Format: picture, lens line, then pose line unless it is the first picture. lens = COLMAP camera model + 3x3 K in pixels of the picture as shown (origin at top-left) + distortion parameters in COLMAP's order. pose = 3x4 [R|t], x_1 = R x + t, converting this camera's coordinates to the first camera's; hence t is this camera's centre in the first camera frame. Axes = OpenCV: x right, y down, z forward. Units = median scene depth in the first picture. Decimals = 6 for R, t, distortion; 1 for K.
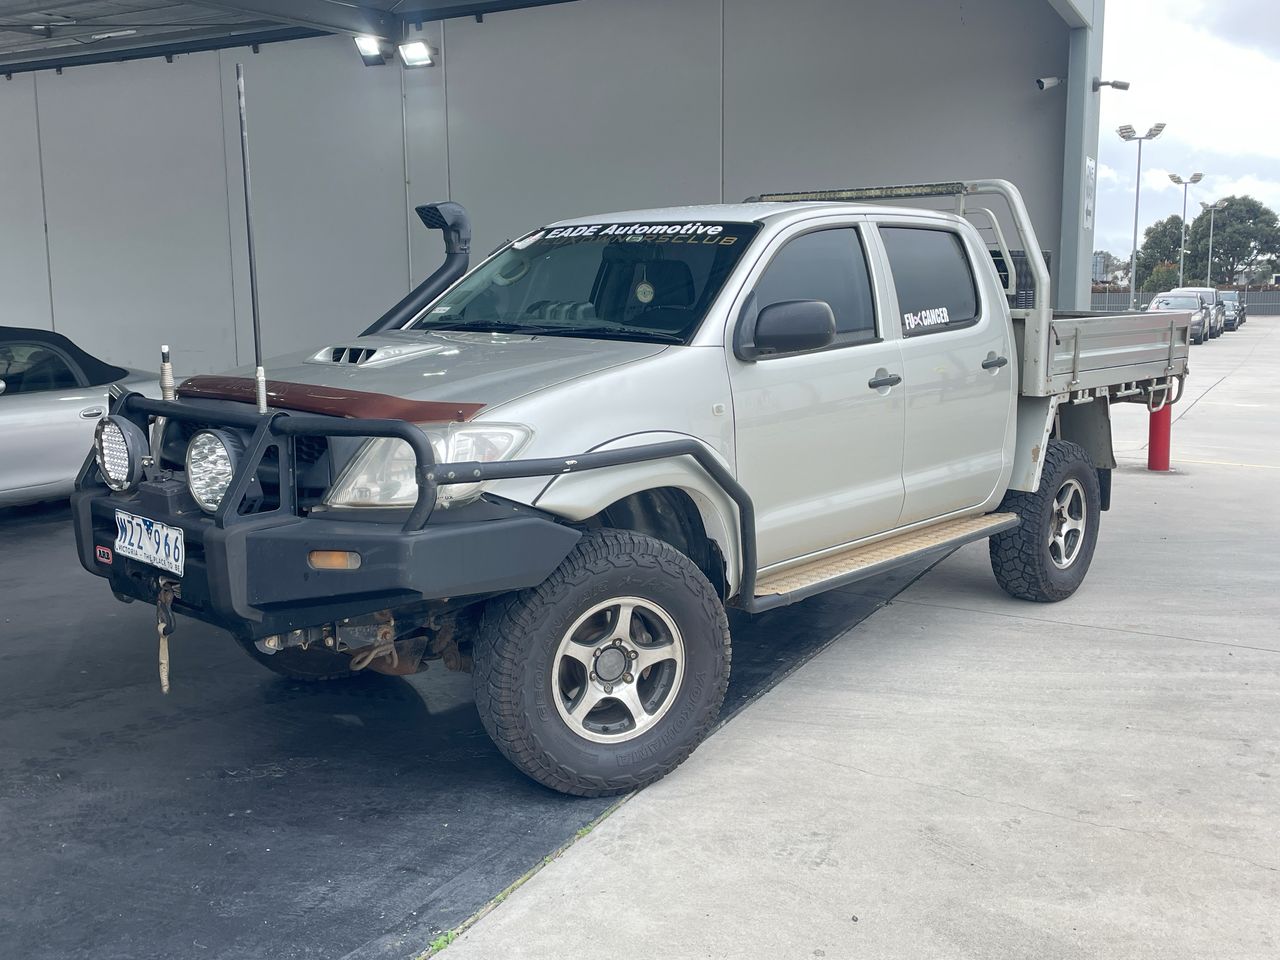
lens RADIAL K [[1239.3, 0, 637.9], [0, 1239.3, 480.4], [0, 0, 1]] dist [0.005261, 0.010569]
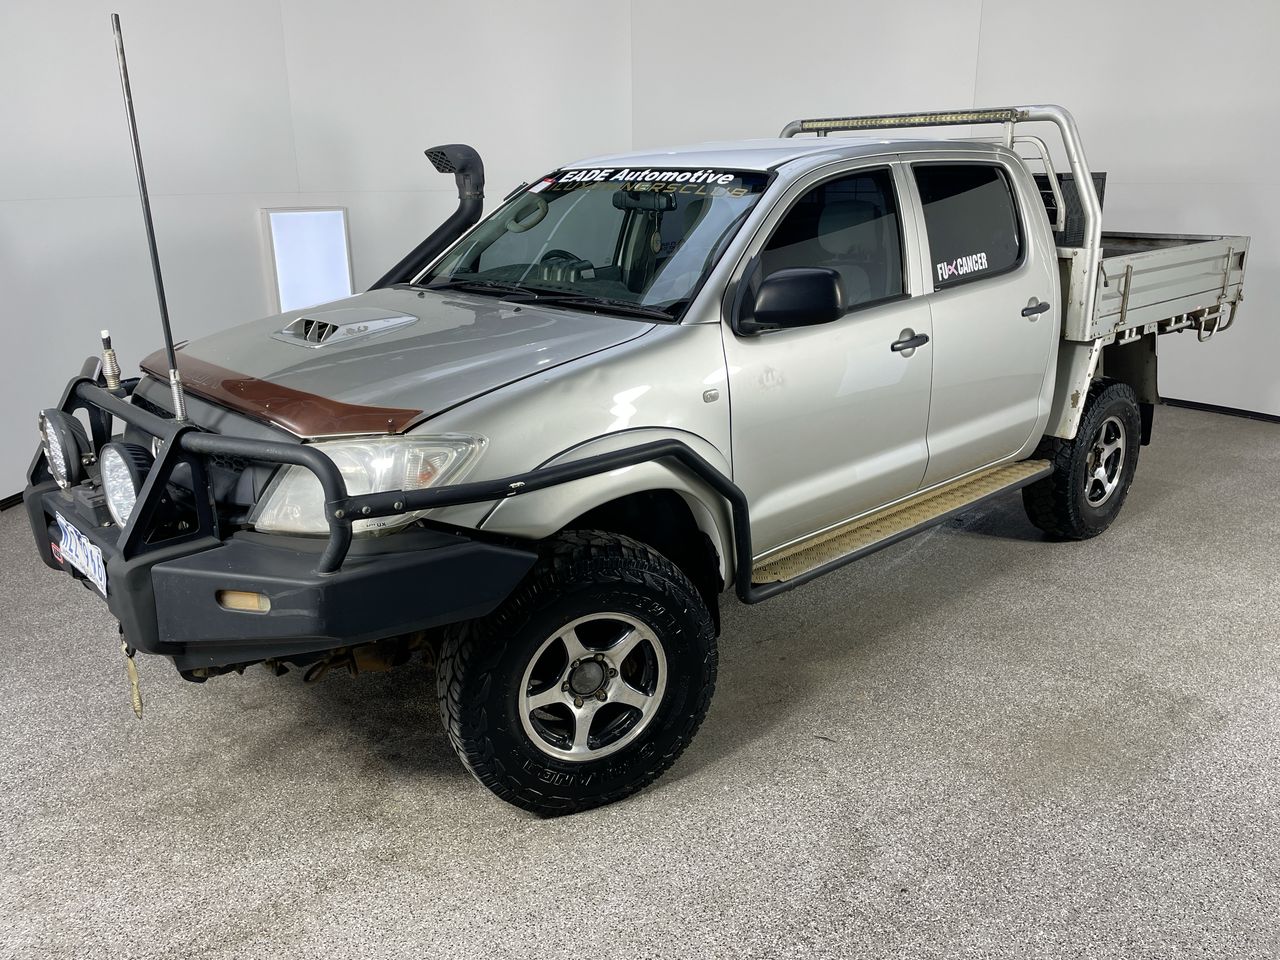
lens RADIAL K [[1027.5, 0, 643.0], [0, 1027.5, 483.2], [0, 0, 1]] dist [0.003551, -0.003050]
pose [[0.996043, 0.014448, -0.087689, 0.065800], [-0.002355, 0.990641, 0.136470, -0.076688], [0.088841, -0.135724, 0.986756, 0.199376]]
